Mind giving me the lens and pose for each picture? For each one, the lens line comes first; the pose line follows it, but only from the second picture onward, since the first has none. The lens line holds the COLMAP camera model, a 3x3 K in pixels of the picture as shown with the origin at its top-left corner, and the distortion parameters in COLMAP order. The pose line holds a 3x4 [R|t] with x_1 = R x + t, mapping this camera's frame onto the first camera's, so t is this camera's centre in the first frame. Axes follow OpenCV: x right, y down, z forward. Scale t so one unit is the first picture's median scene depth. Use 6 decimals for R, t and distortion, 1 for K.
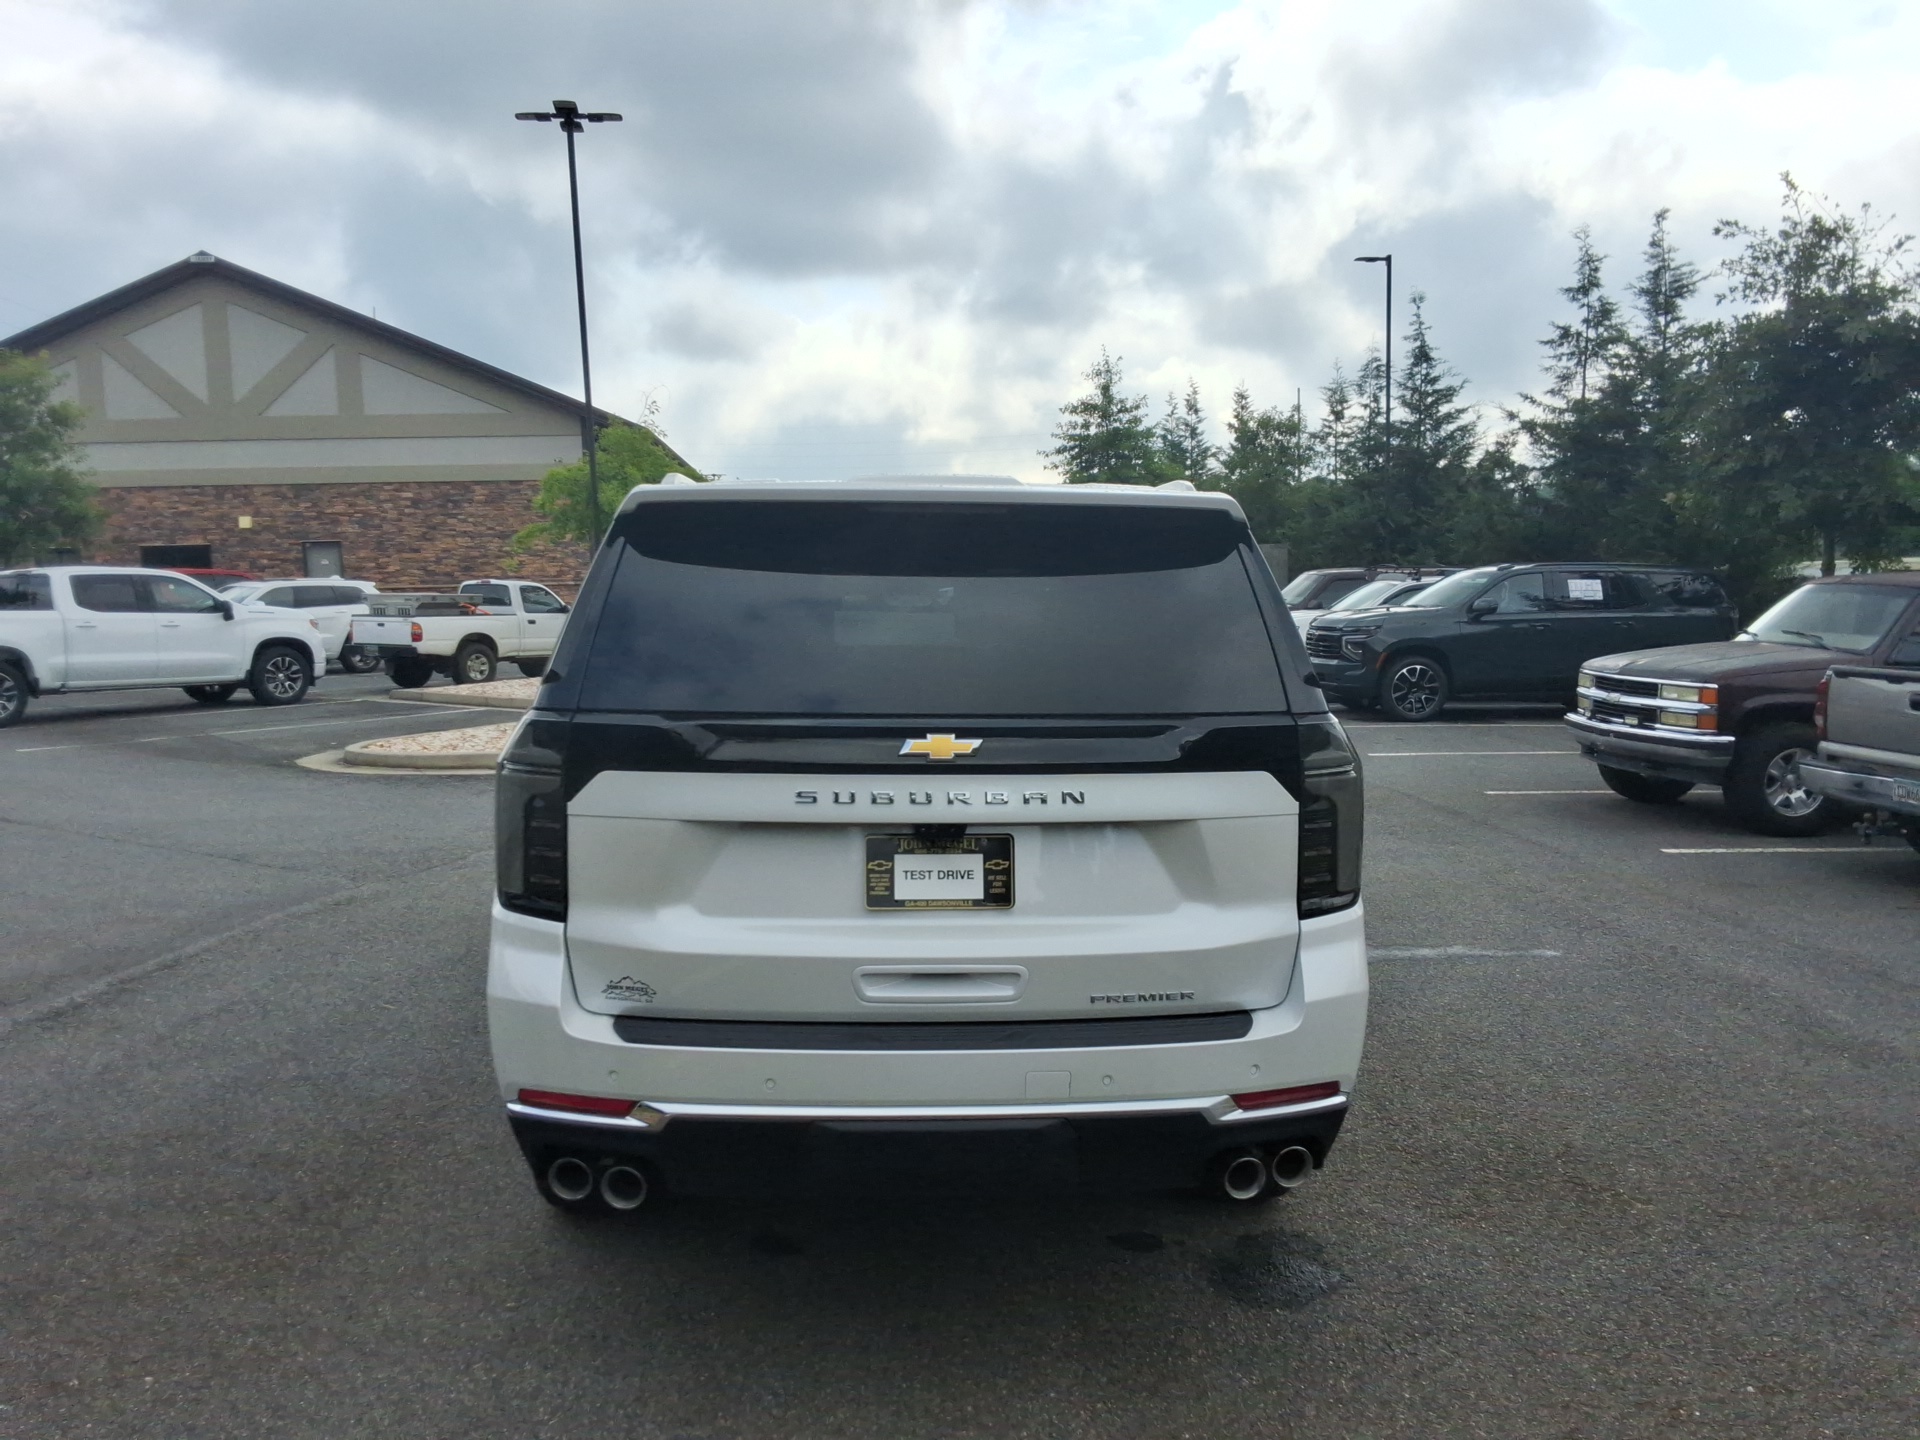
lens RADIAL K [[1551.9, 0, 967.3], [0, 1551.9, 743.3], [0, 0, 1]] dist [0.125741, -0.200249]
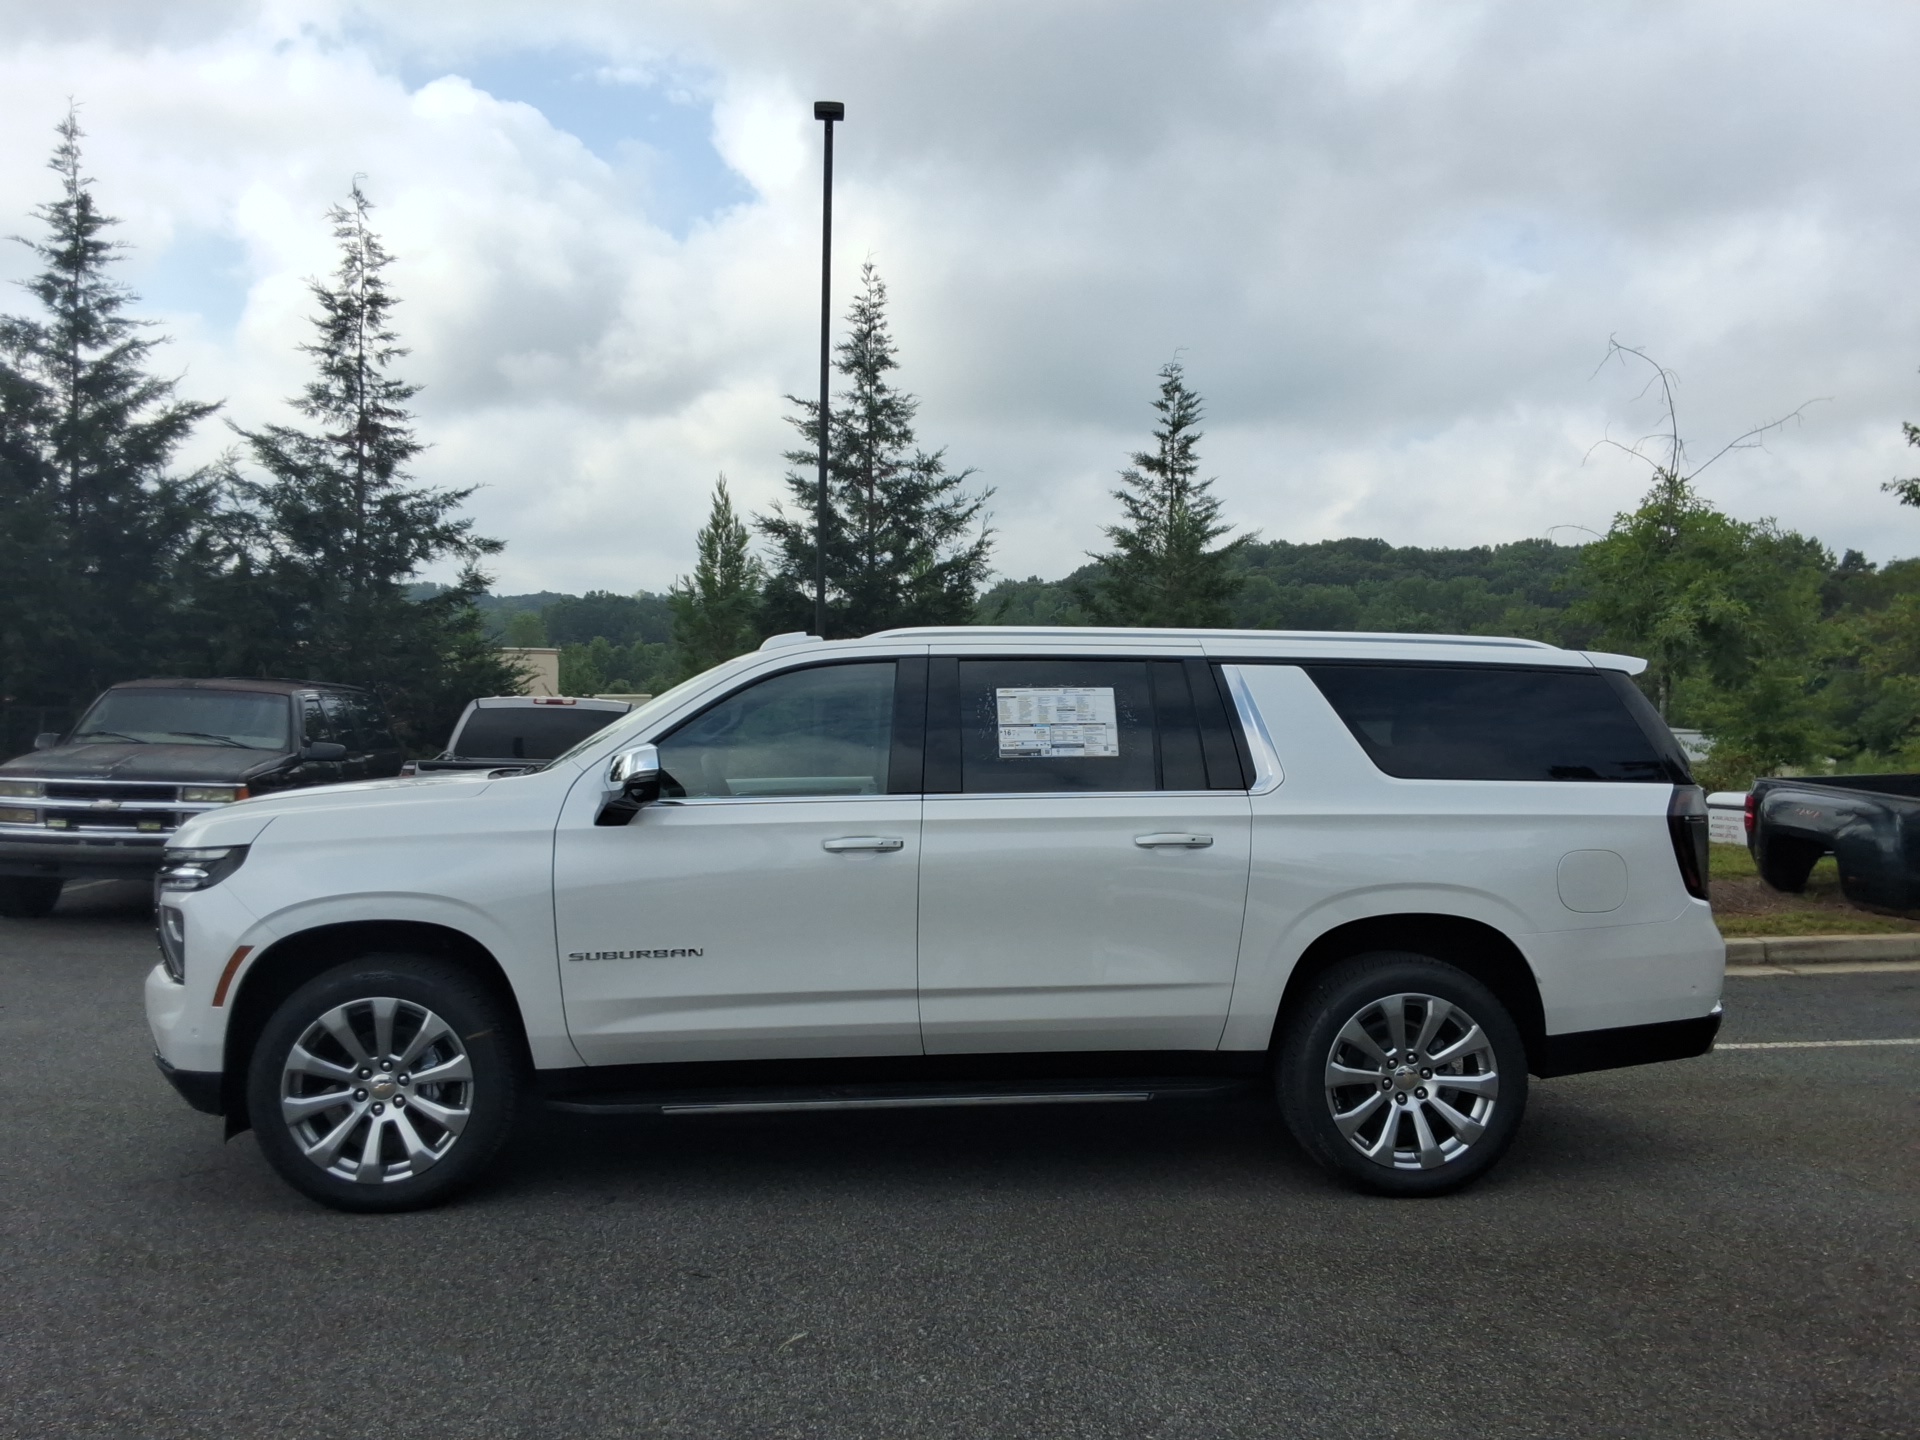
lens RADIAL K [[1548.1, 0, 975.3], [0, 1548.1, 747.0], [0, 0, 1]] dist [0.137583, -0.228579]
pose [[-0.039366, -0.018406, 0.999055, -0.266818], [0.076265, 0.996859, 0.021371, -0.021545], [-0.996310, 0.077035, -0.037838, 0.248081]]
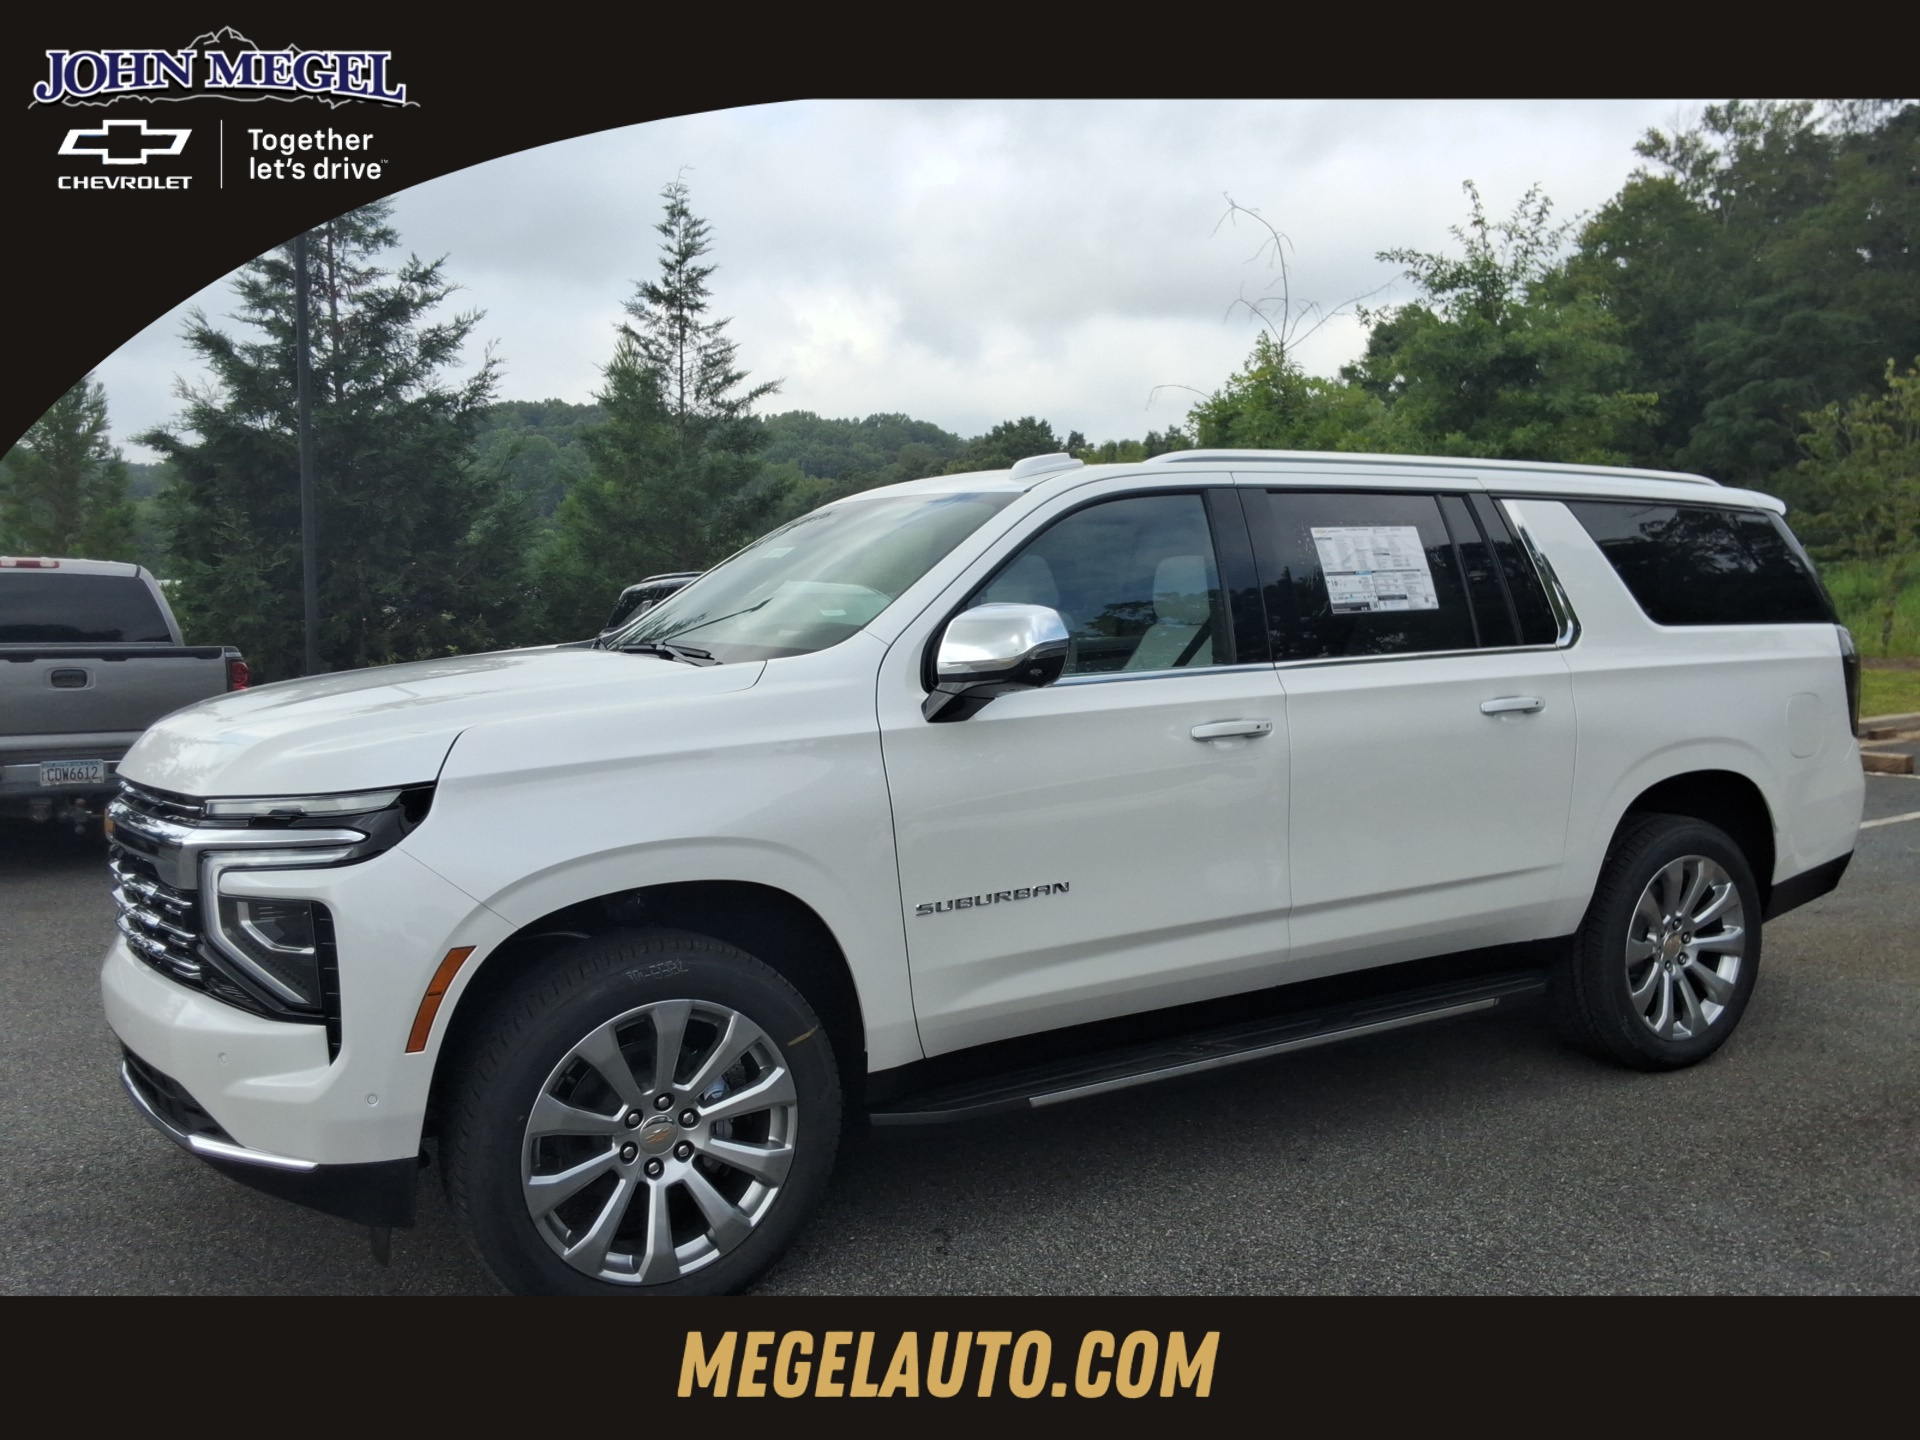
lens RADIAL K [[1548.1, 0, 975.3], [0, 1548.1, 747.0], [0, 0, 1]] dist [0.137583, -0.228579]
pose [[-0.478826, -0.086419, 0.873646, -0.183656], [0.080571, 0.986618, 0.141753, -0.028747], [-0.874205, 0.138265, -0.465455, 0.359137]]
